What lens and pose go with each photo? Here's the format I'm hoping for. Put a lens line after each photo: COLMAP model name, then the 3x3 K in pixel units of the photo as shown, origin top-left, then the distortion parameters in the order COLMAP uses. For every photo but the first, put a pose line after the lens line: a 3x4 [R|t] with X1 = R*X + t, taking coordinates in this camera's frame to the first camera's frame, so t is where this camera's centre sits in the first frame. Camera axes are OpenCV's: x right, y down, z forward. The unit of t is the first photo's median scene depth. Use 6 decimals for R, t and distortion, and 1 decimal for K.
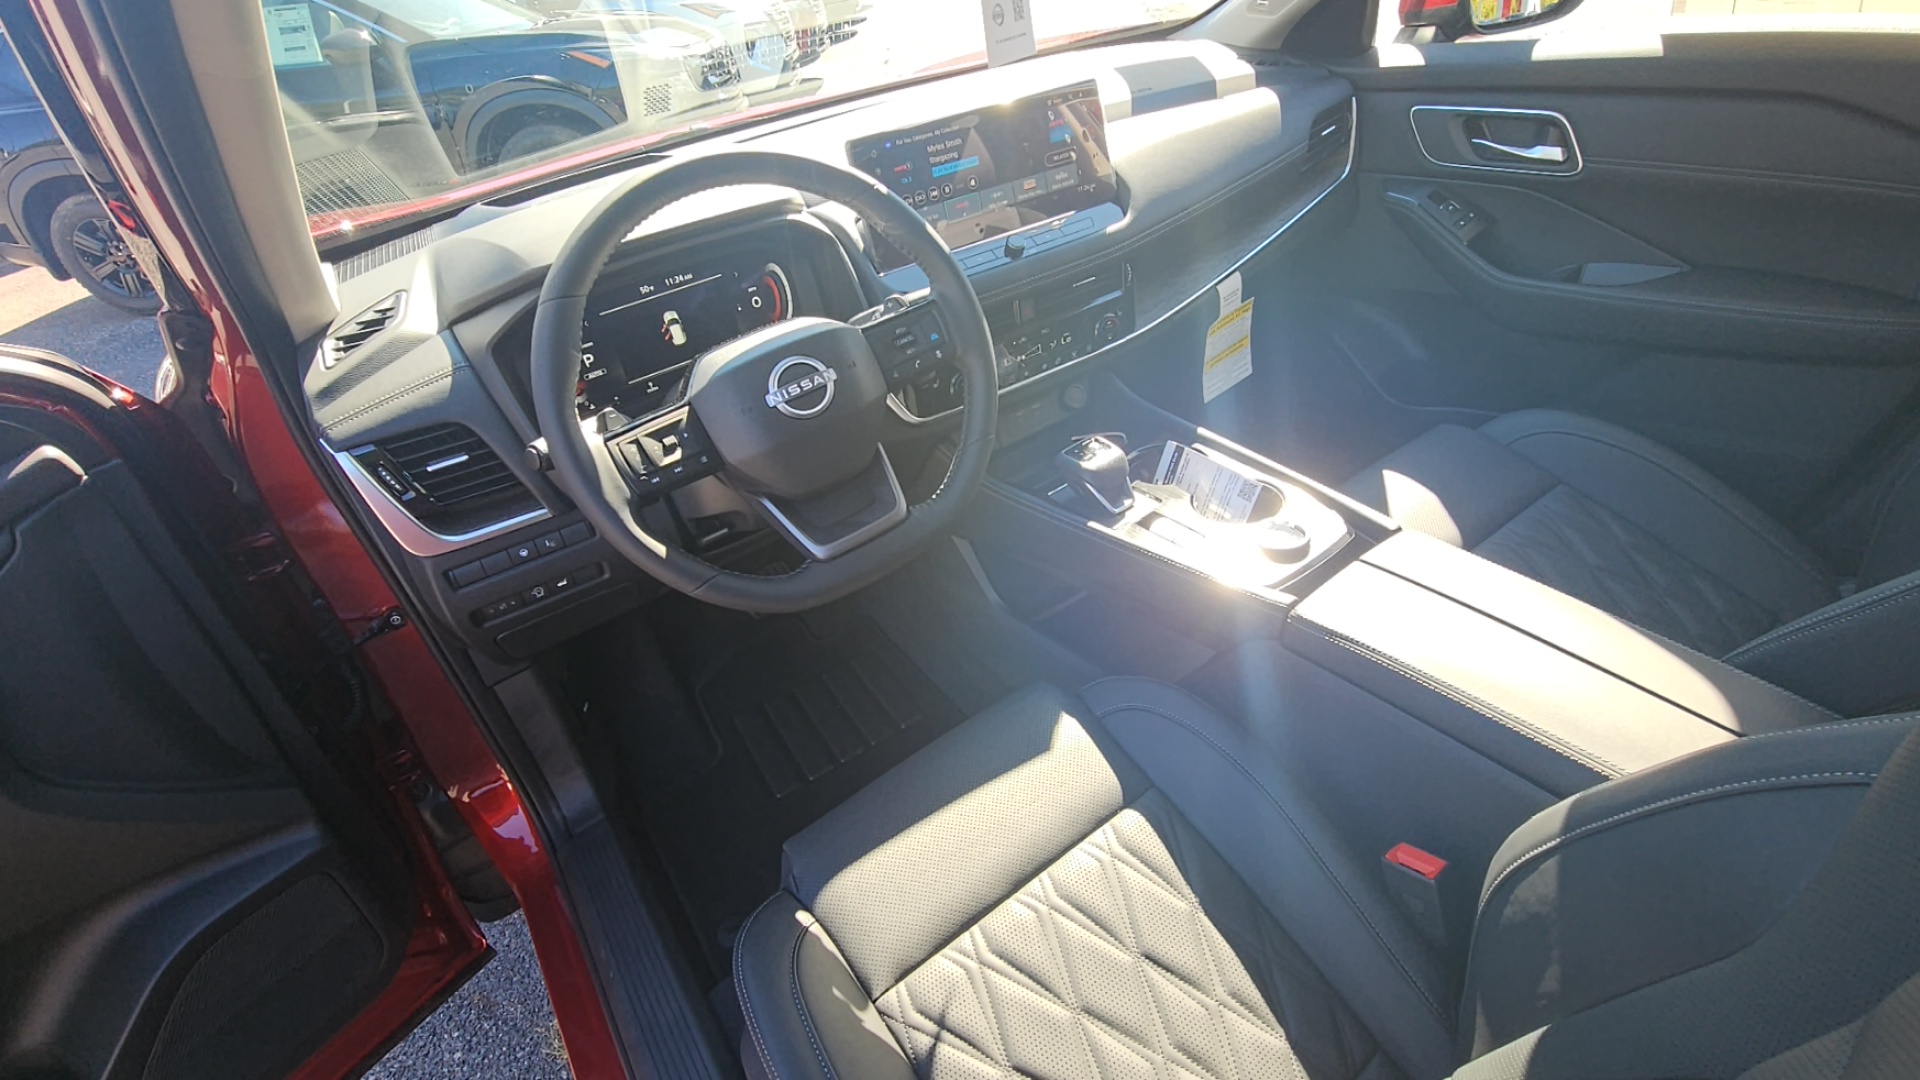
lens RADIAL K [[852.8, 0, 957.4], [0, 852.8, 535.0], [0, 0, 1]] dist [0.015035, -0.010774]
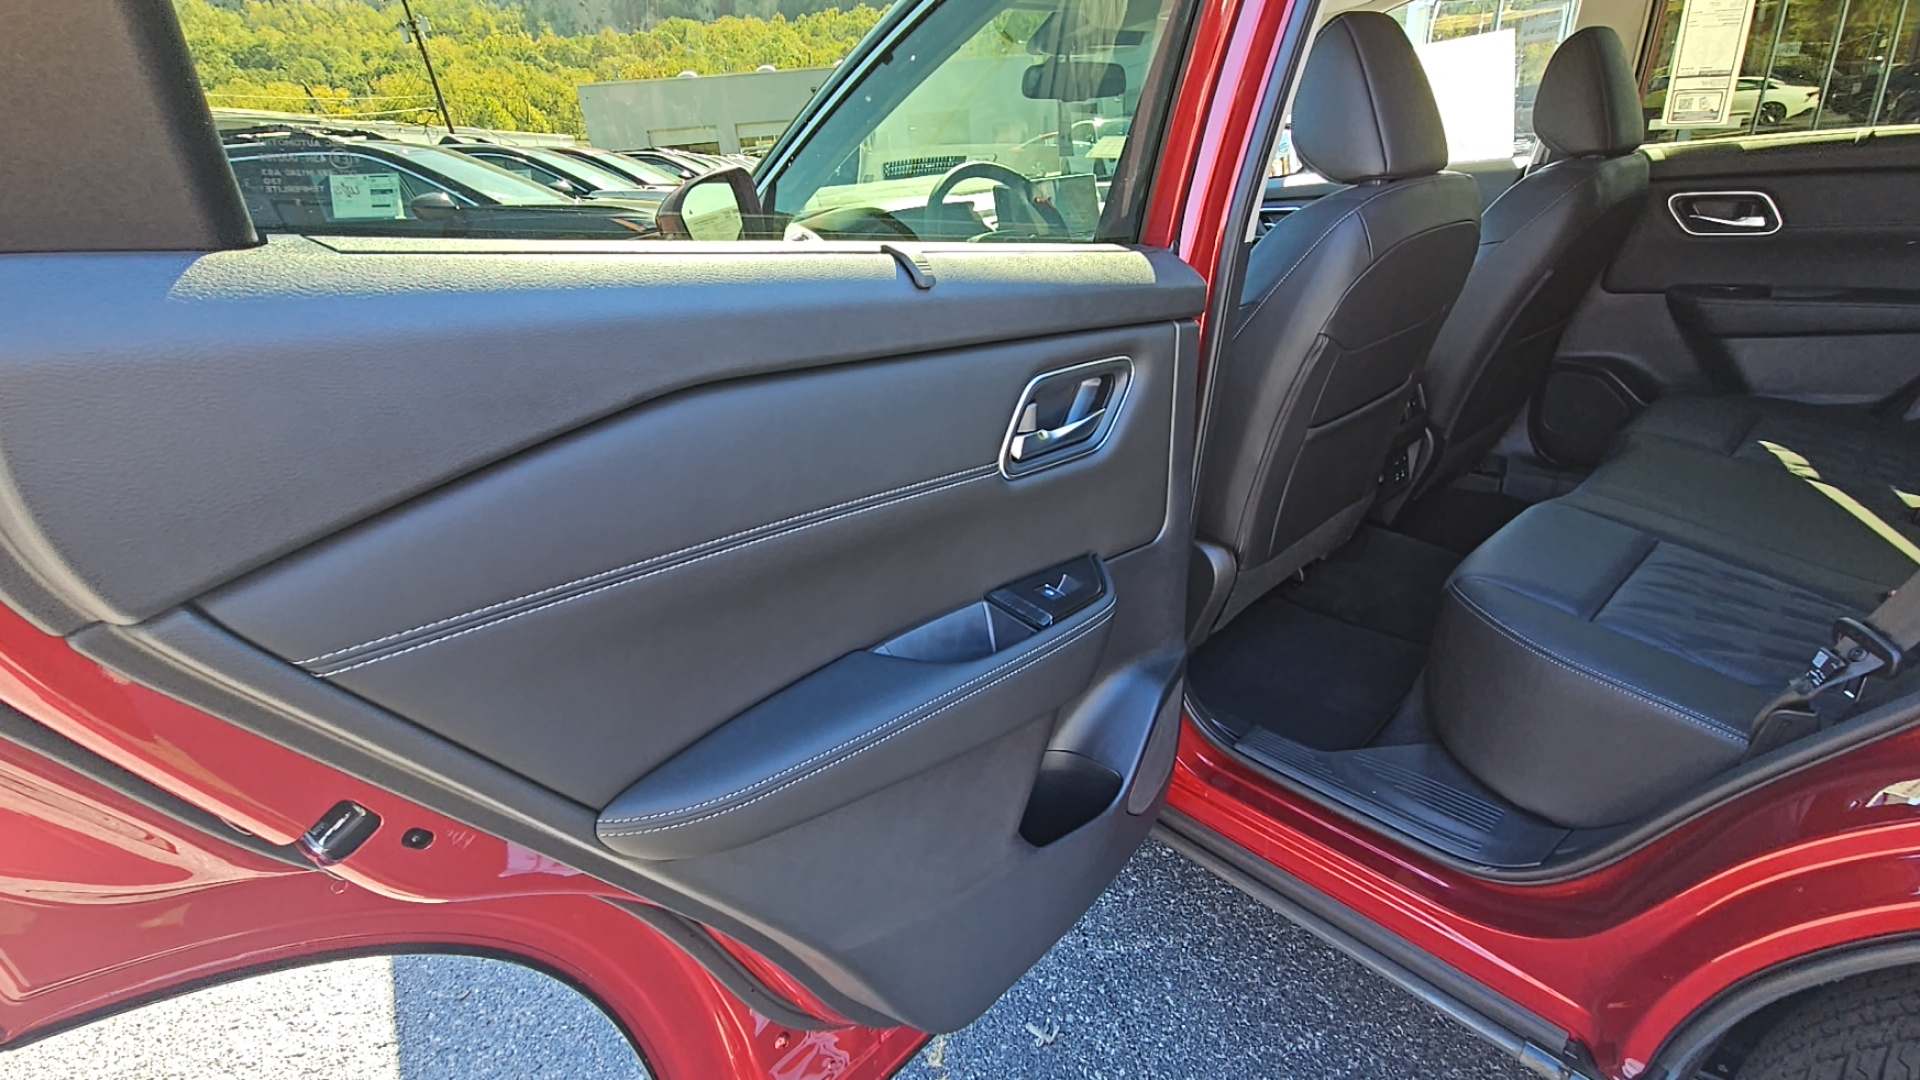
lens RADIAL K [[852.8, 0, 955.0], [0, 852.8, 540.8], [0, 0, 1]] dist [0.015035, -0.010774]
pose [[0.993058, 0.007620, 0.117378, -0.483766], [0.017664, 0.976921, -0.212870, 0.917027], [-0.116291, 0.213466, 0.970004, -0.962186]]
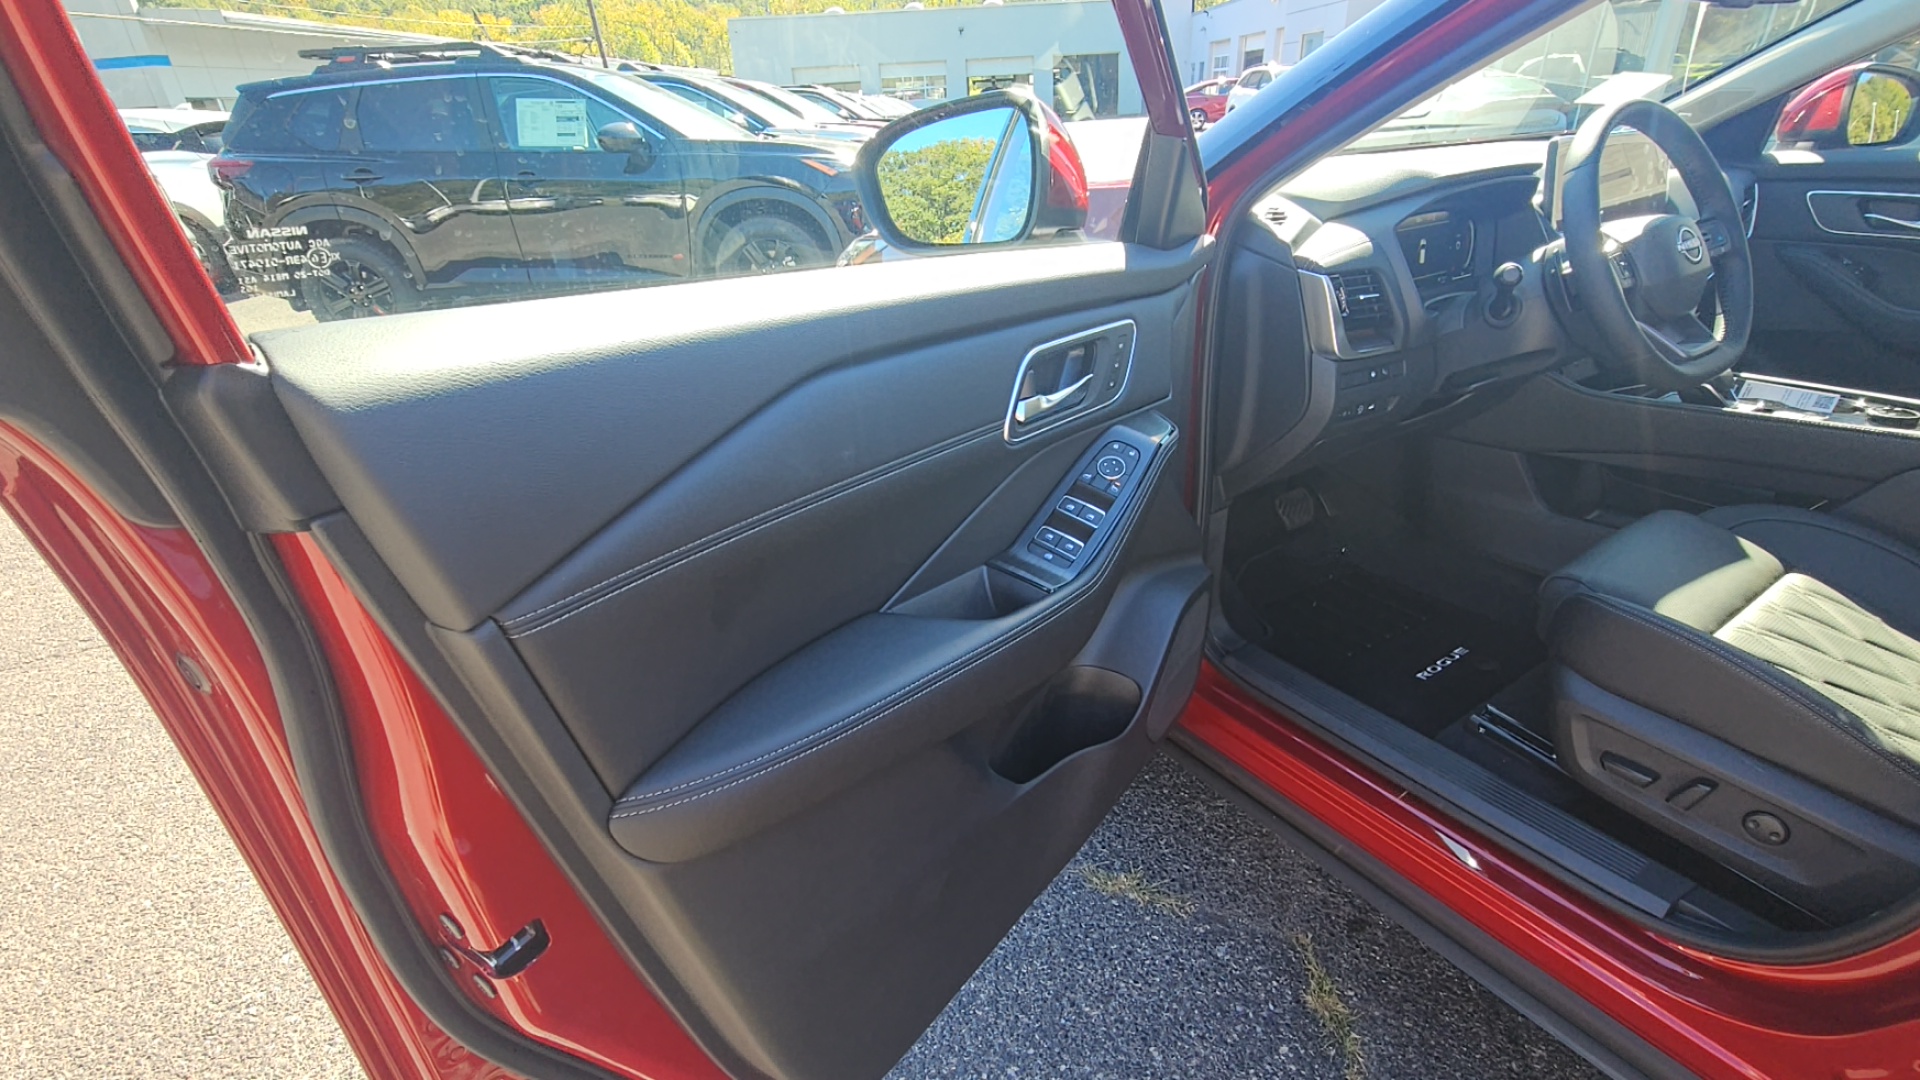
lens RADIAL K [[852.8, 0, 959.8], [0, 852.8, 536.5], [0, 0, 1]] dist [0.015035, -0.010774]
pose [[0.995835, 0.090465, 0.011345, -1.079274], [-0.087420, 0.982749, -0.162982, 0.526399], [-0.025894, 0.161311, 0.986564, -0.304520]]
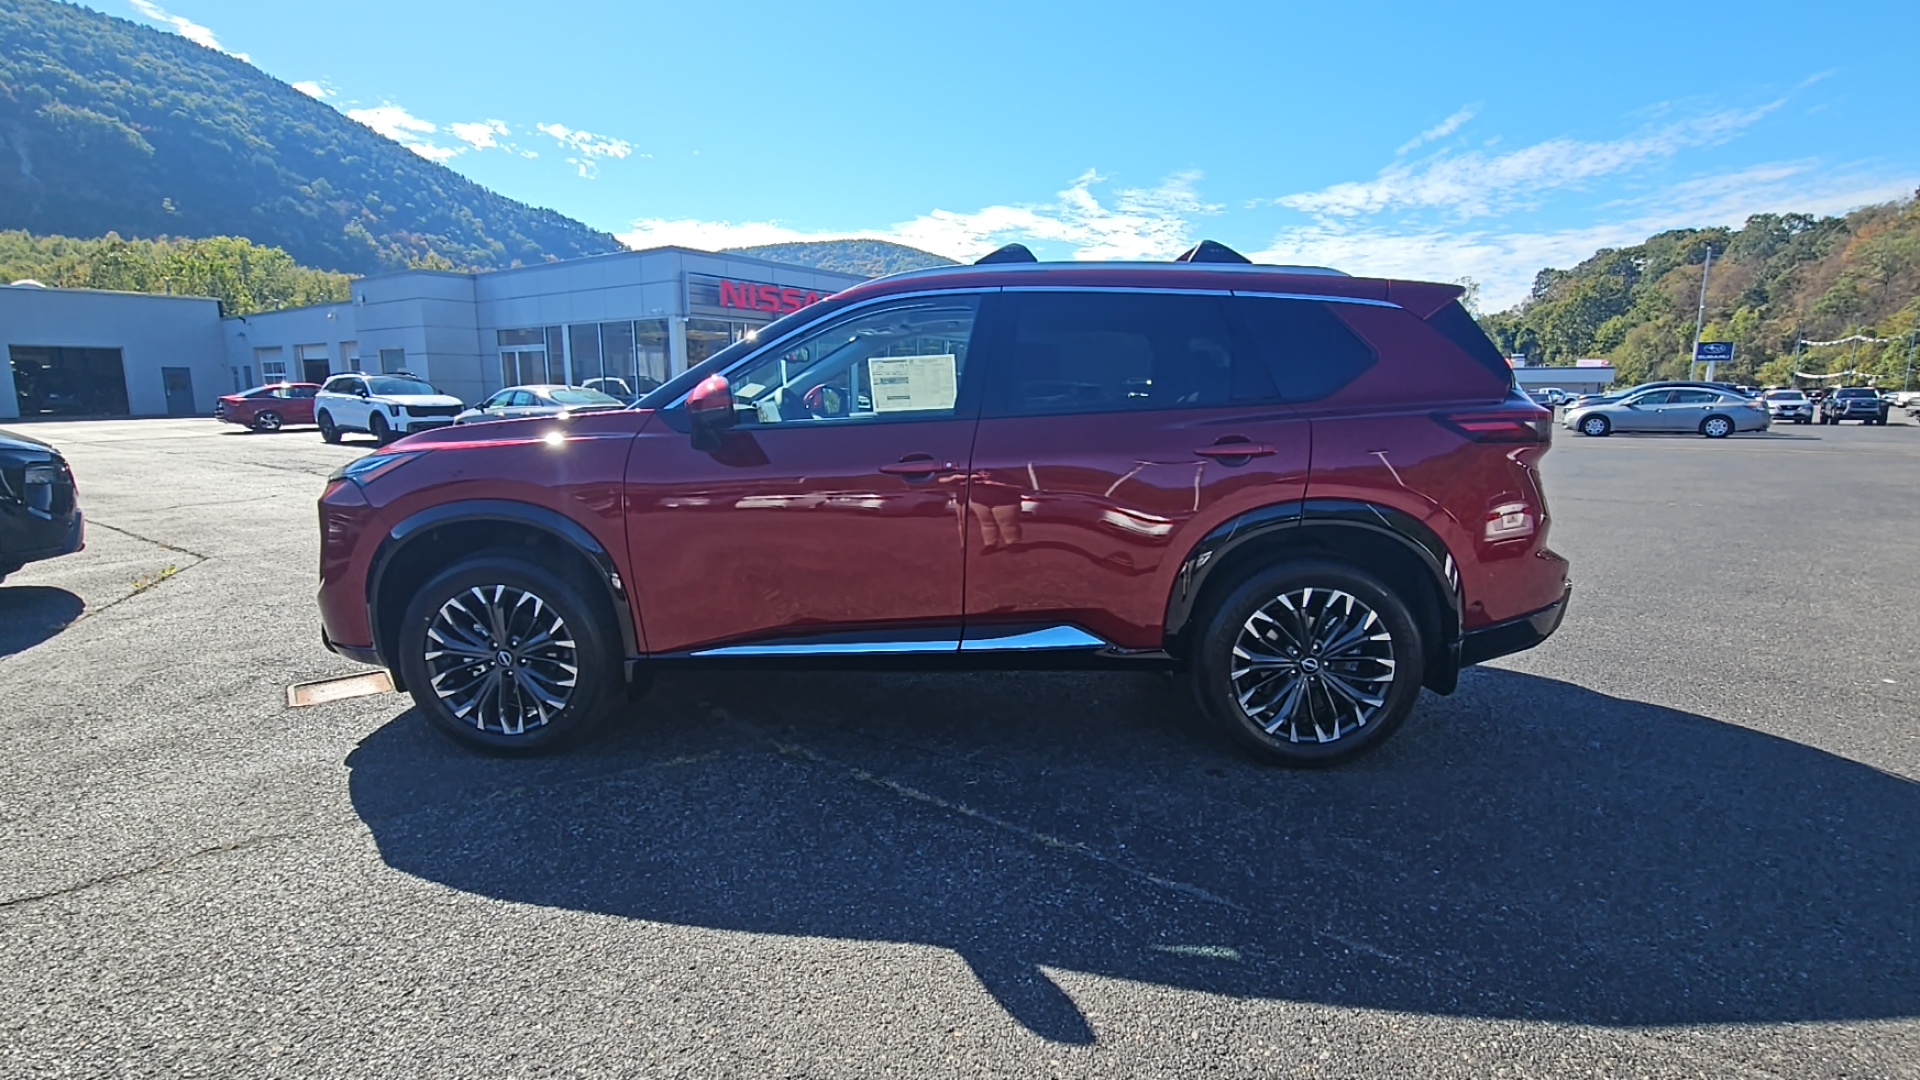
lens RADIAL K [[852.8, 0, 942.3], [0, 852.8, 557.0], [0, 0, 1]] dist [0.015035, -0.010774]
pose [[0.613016, -0.016994, 0.789888, -2.662883], [0.401818, 0.867519, -0.293178, 1.615705], [-0.680260, 0.497114, 0.538631, -1.313252]]
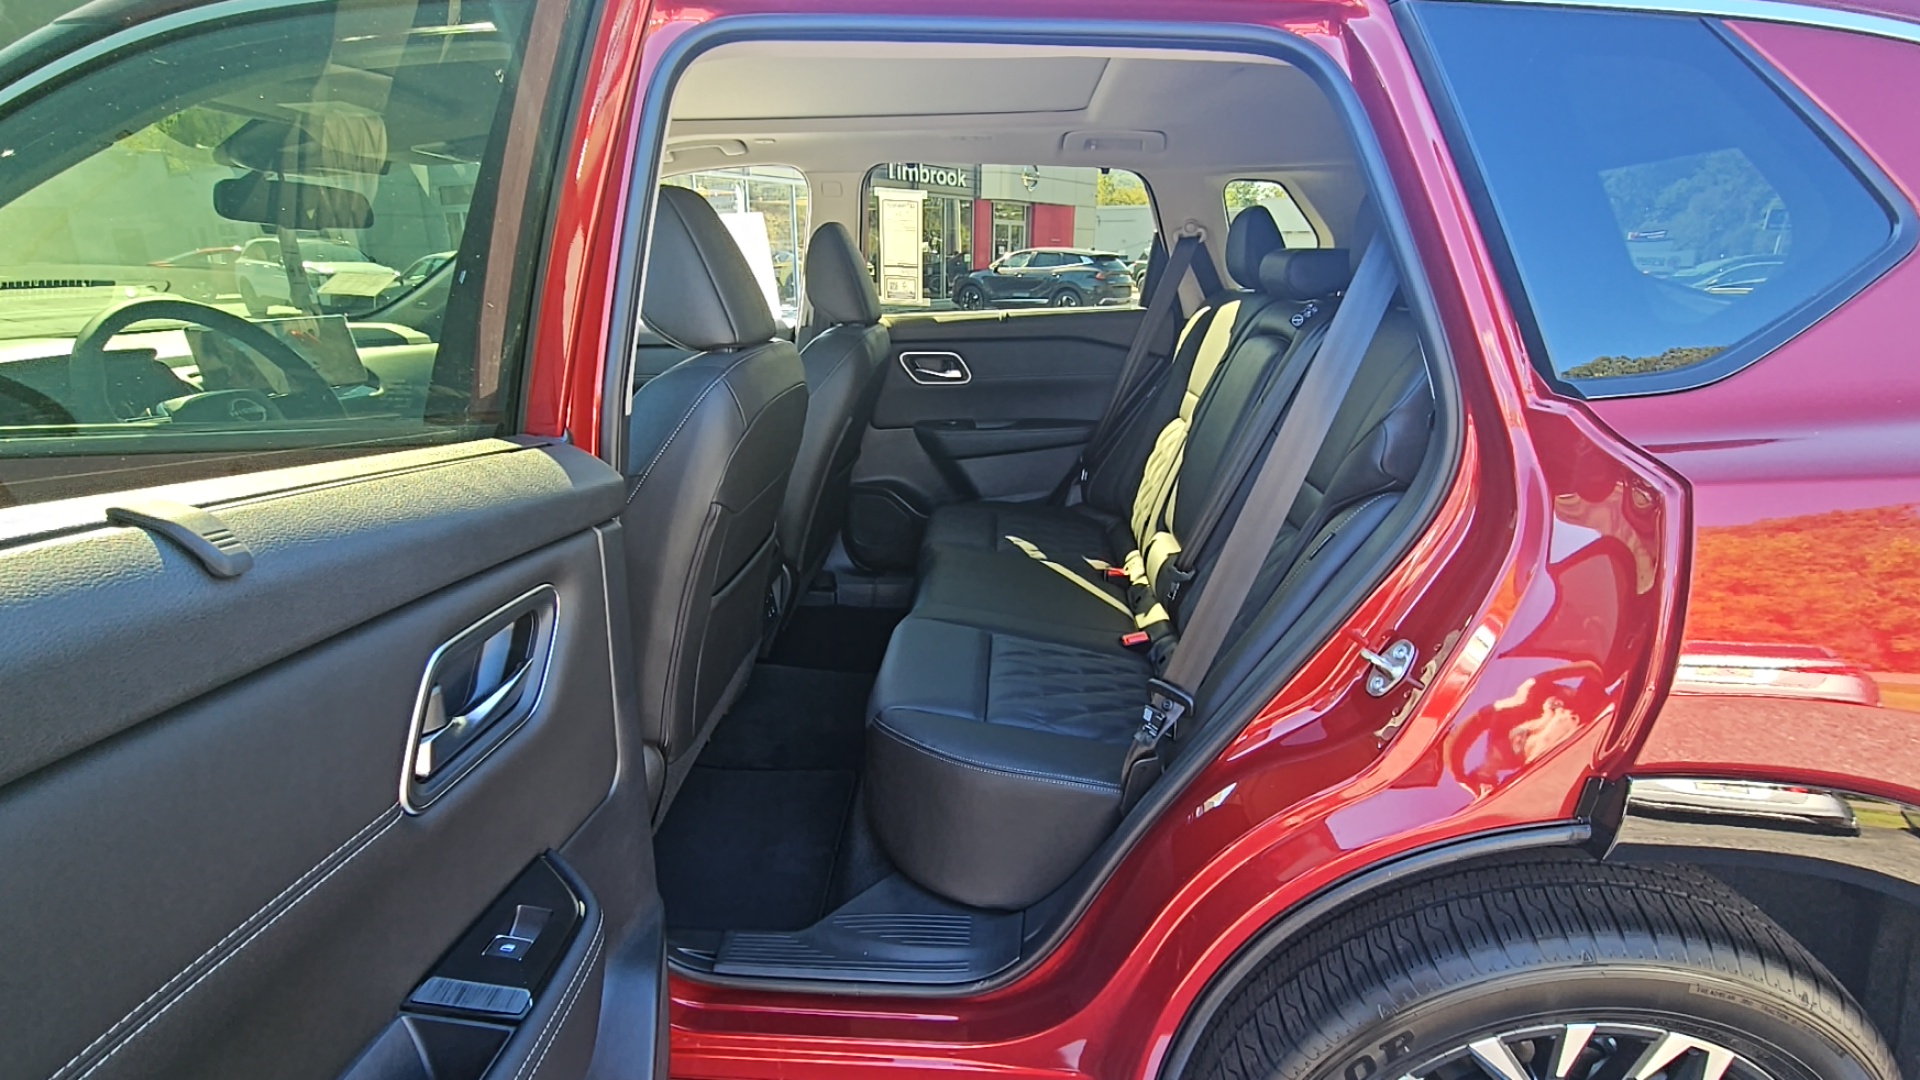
lens RADIAL K [[852.8, 0, 946.7], [0, 852.8, 543.4], [0, 0, 1]] dist [0.015035, -0.010774]
pose [[0.627168, -0.112904, 0.770657, -0.515468], [0.388044, 0.903194, -0.183473, 0.778626], [-0.675338, 0.414117, 0.610266, -0.813697]]
